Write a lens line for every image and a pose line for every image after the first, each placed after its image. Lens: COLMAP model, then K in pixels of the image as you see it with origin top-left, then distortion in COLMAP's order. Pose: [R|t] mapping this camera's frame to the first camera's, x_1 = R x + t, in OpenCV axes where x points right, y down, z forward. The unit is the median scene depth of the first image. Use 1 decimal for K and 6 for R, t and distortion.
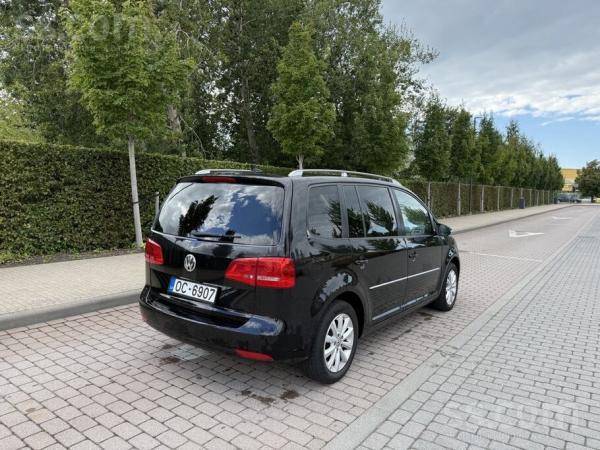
lens RADIAL K [[424.1, 0, 299.0], [0, 424.1, 221.1], [0, 0, 1]] dist [0.023652, -0.047706]
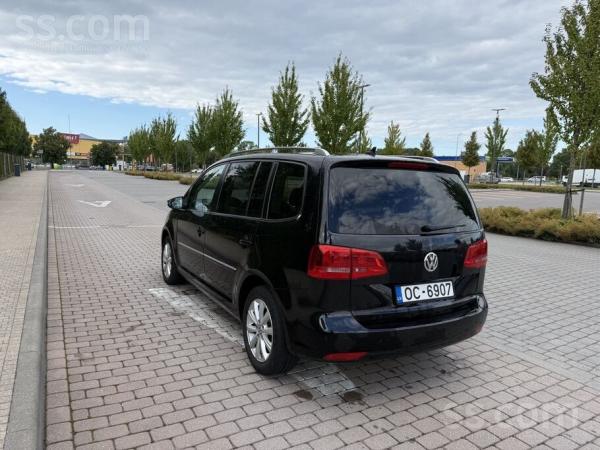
lens RADIAL K [[424.0, 0, 300.0], [0, 424.0, 228.3], [0, 0, 1]] dist [0.000067, 0.000471]
pose [[0.396804, -0.126699, 0.909117, -0.988695], [0.036699, 0.991826, 0.122208, -0.074564], [-0.917170, -0.015129, 0.398210, 0.773847]]
